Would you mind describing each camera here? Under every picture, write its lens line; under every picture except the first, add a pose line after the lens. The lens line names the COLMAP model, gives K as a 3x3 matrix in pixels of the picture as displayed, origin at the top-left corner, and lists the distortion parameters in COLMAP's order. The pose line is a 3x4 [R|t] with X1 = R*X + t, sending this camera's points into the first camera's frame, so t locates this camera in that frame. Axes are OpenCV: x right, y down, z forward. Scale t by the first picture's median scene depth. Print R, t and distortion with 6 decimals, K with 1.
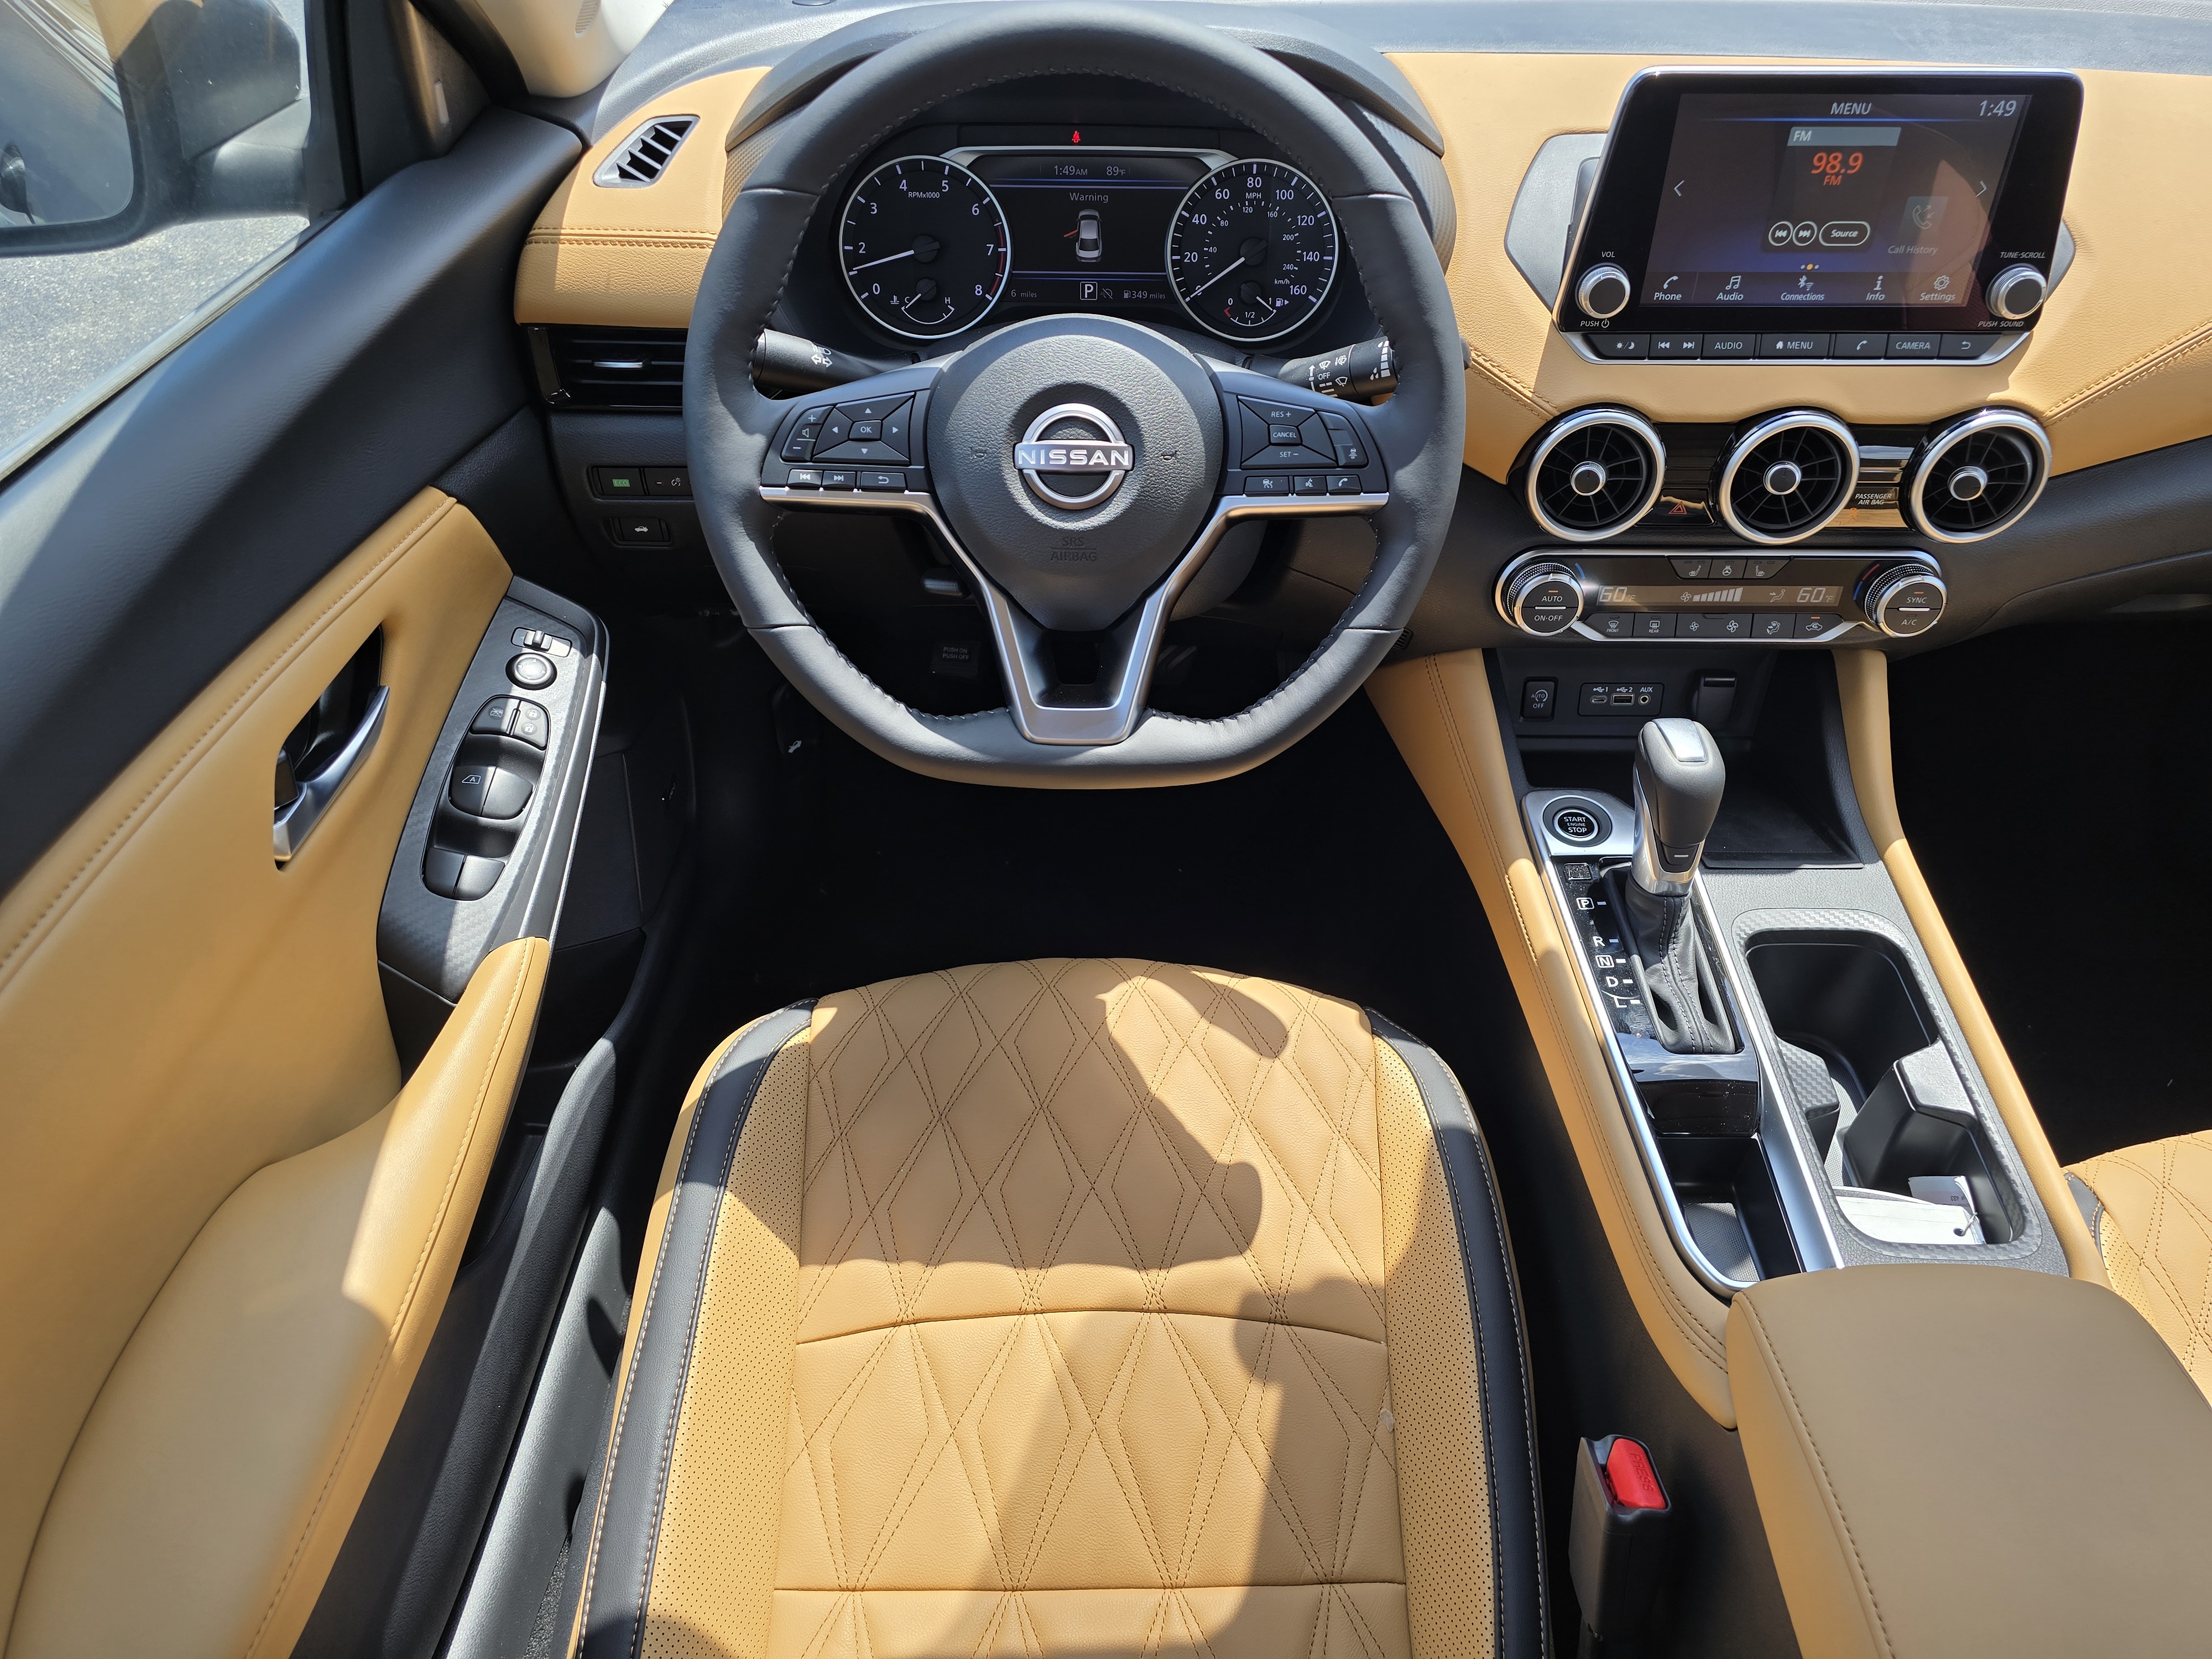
lens RADIAL K [[1490.6, 0, 1117.0], [0, 1490.6, 820.8], [0, 0, 1]] dist [0.041355, -0.046498]
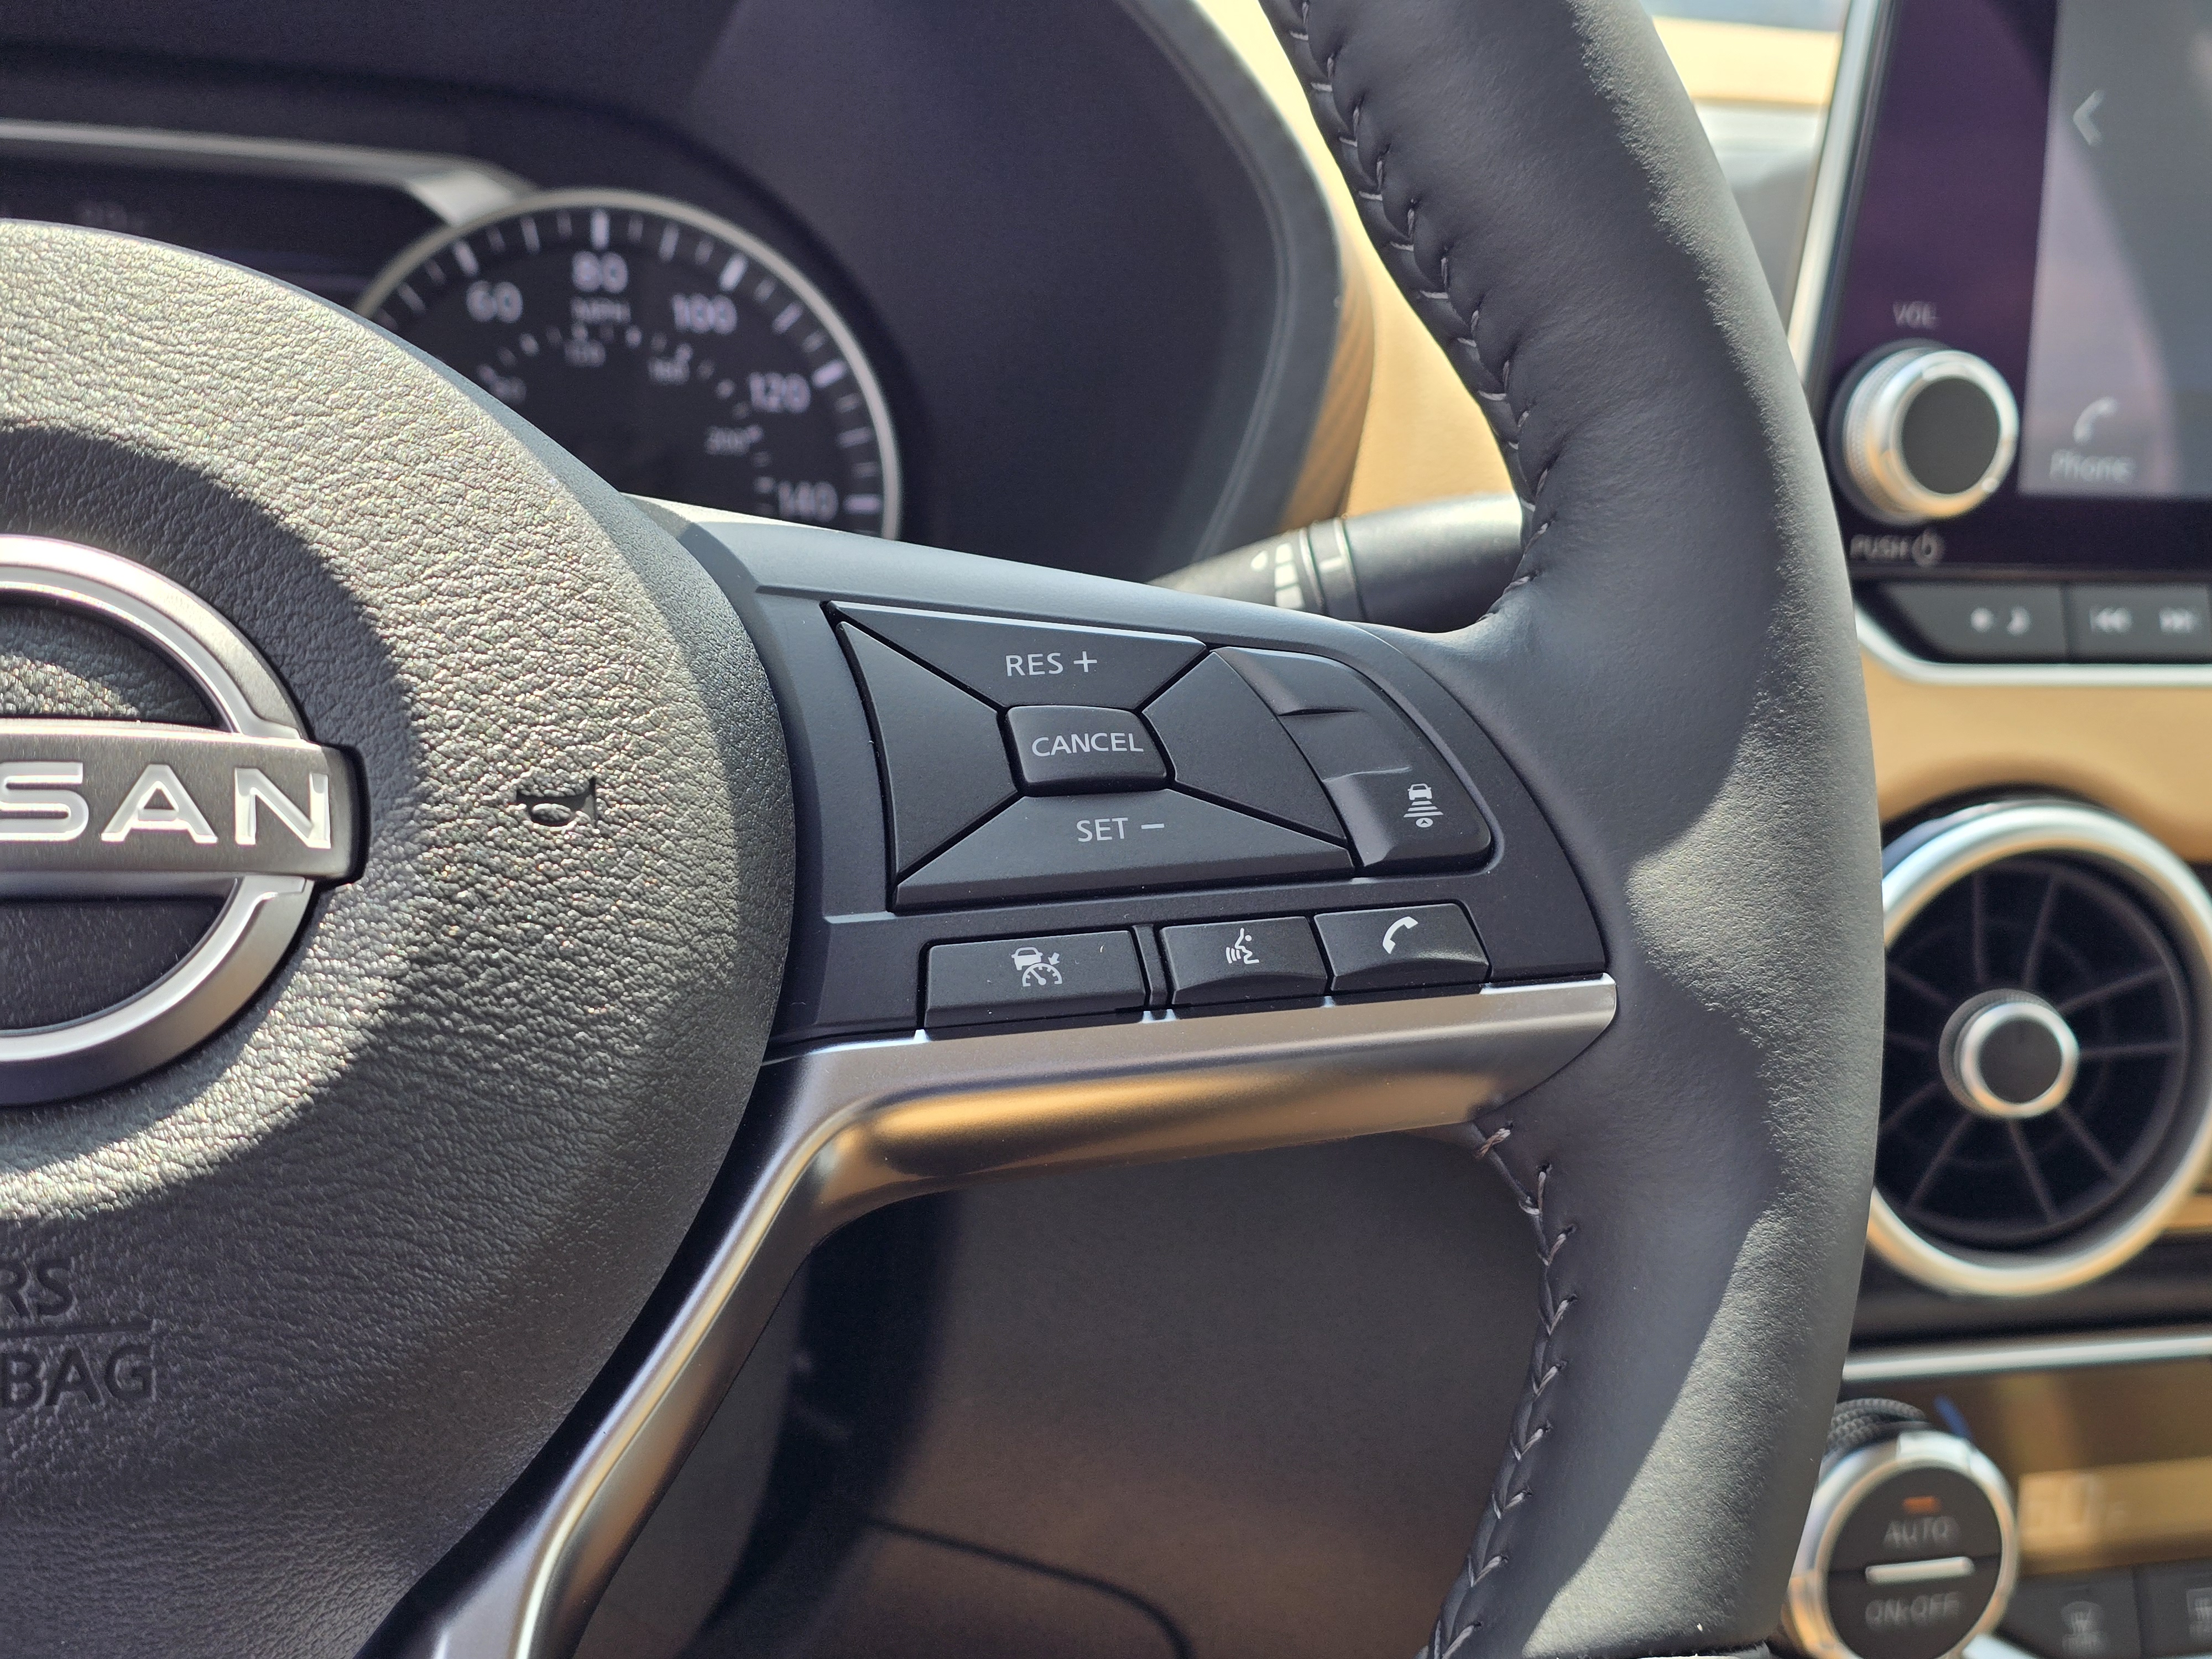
lens RADIAL K [[3043.5, 0, 1097.6], [0, 3043.5, 807.8], [0, 0, 1]] dist [0.229877, -0.847644]
pose [[0.942500, -0.013075, 0.333950, -0.024368], [0.160042, 0.894870, -0.416646, -0.062450], [-0.293394, 0.446135, 0.845508, 0.552074]]
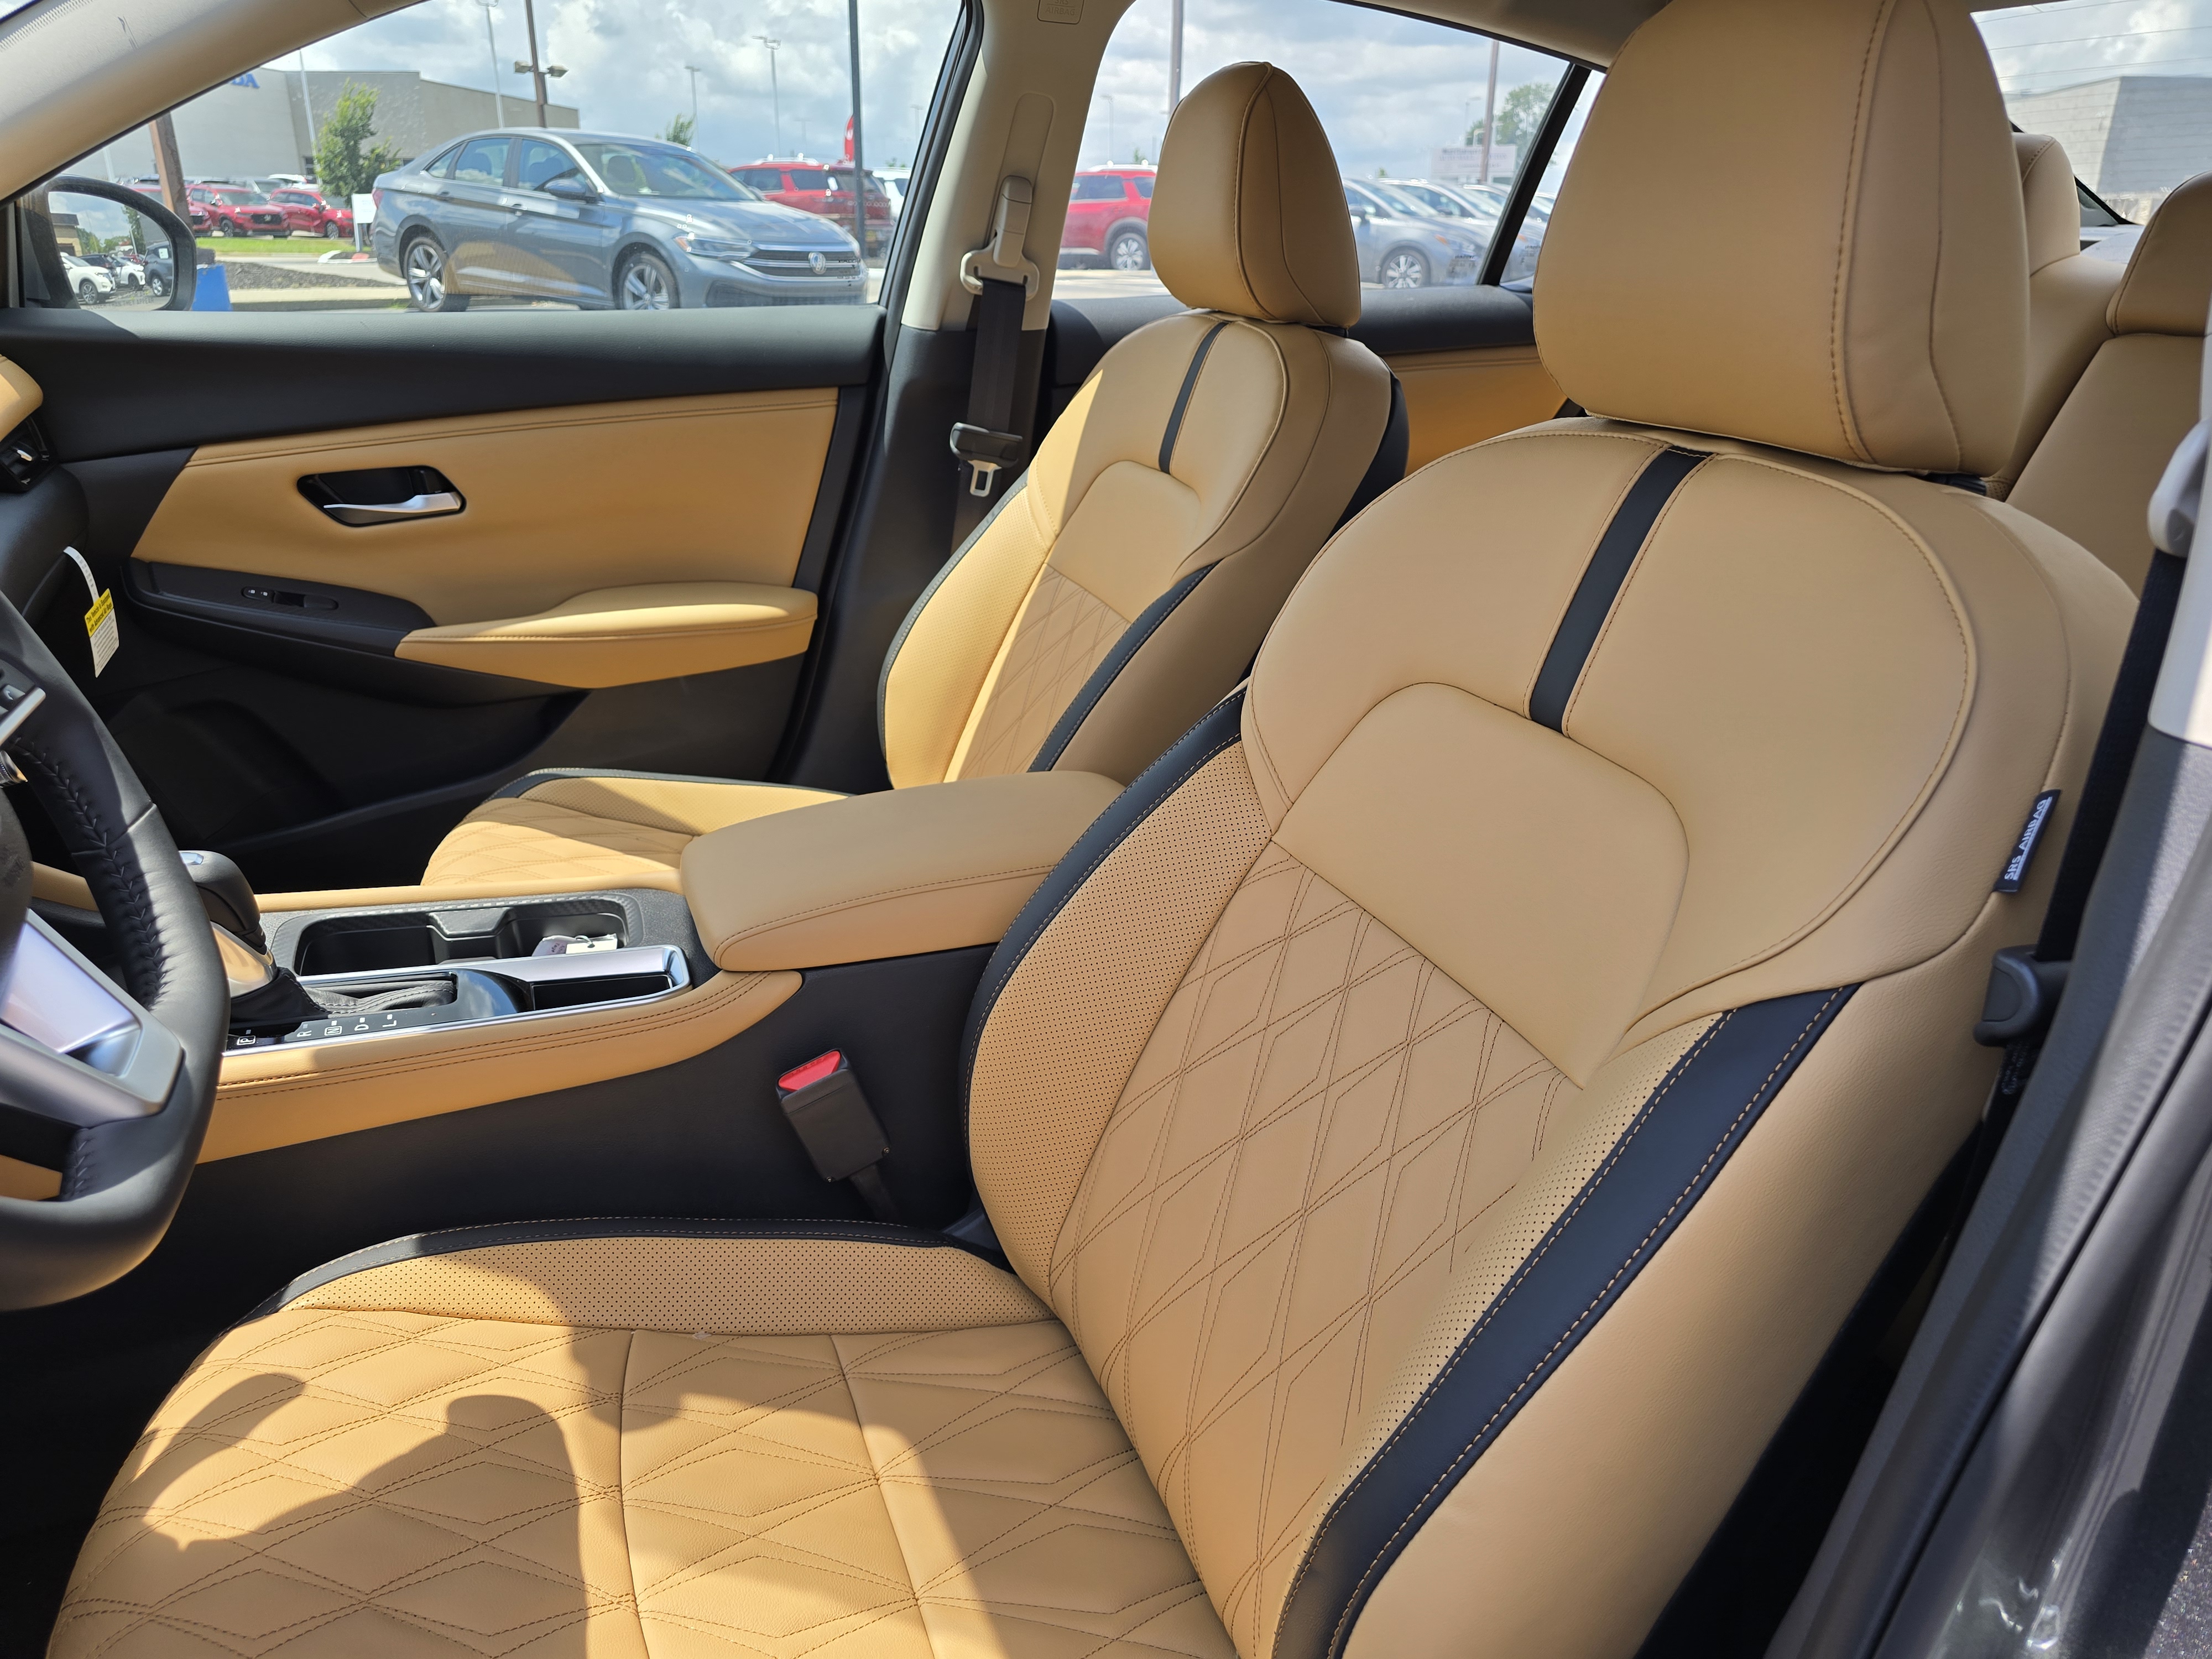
lens RADIAL K [[1490.6, 0, 1117.0], [0, 1490.6, 820.8], [0, 0, 1]] dist [0.041355, -0.046498]
pose [[-0.363656, -0.371414, 0.854287, -0.700563], [0.584057, 0.623522, 0.519709, -0.218797], [-0.725694, 0.687948, -0.009821, 0.512319]]
